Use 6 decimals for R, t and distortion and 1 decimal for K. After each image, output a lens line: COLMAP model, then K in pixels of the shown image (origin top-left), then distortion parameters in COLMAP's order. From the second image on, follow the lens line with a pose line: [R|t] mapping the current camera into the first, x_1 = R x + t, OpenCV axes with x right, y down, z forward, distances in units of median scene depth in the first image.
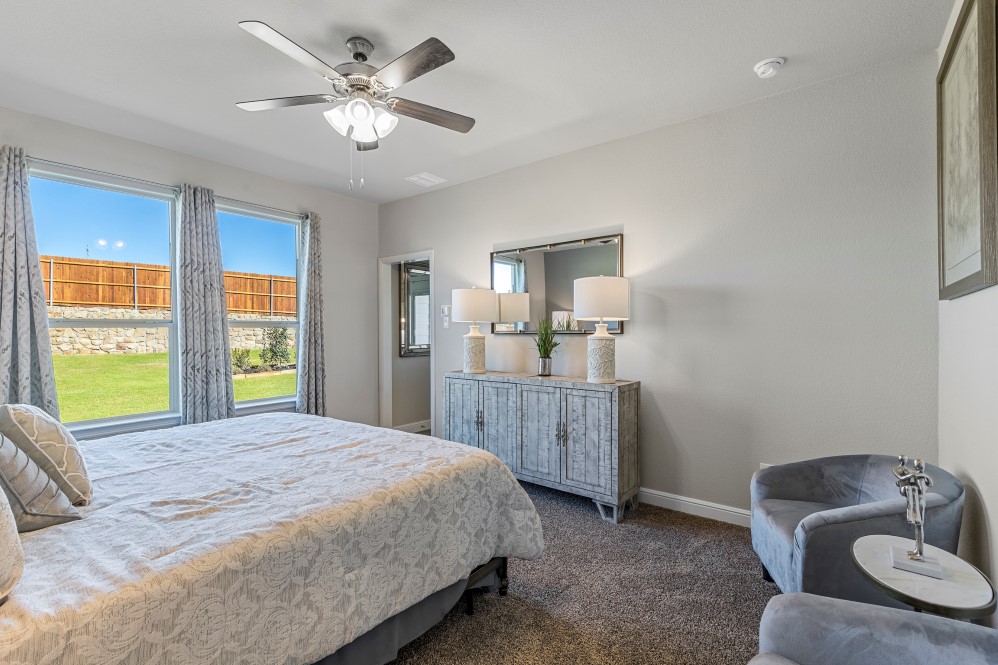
lens RADIAL K [[448.5, 0, 499.2], [0, 448.5, 332.2], [0, 0, 1]] dist [0.004257, 0.000123]
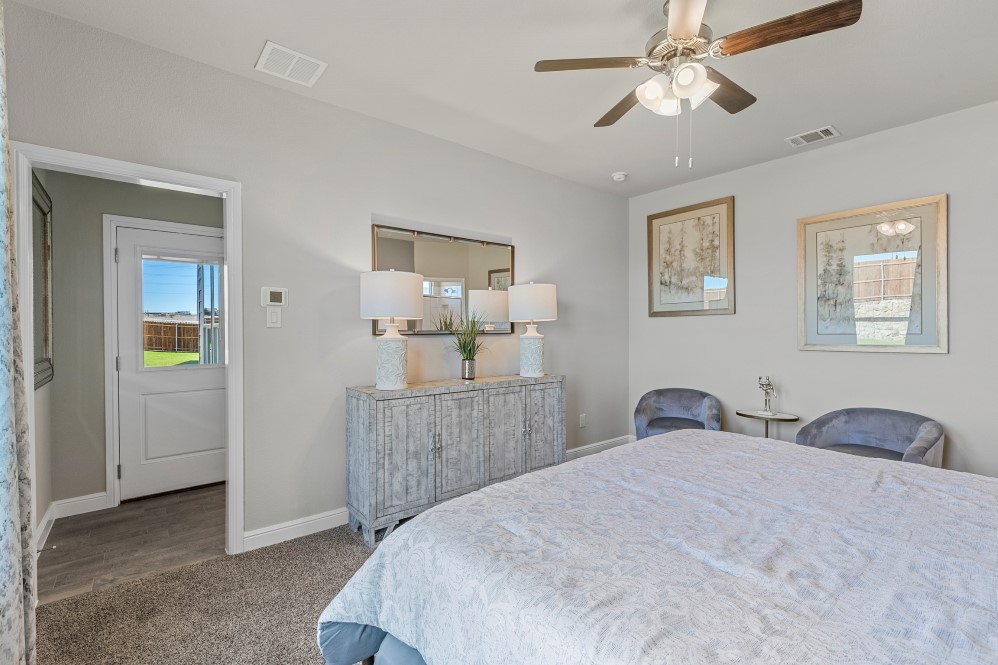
lens RADIAL K [[448.5, 0, 499.8], [0, 448.5, 333.5], [0, 0, 1]] dist [0.004257, 0.000123]
pose [[0.211382, -0.002382, 0.977401, -0.839215], [0.005143, 0.999986, 0.001324, 0.001377], [-0.977390, 0.004747, 0.211391, 0.783734]]
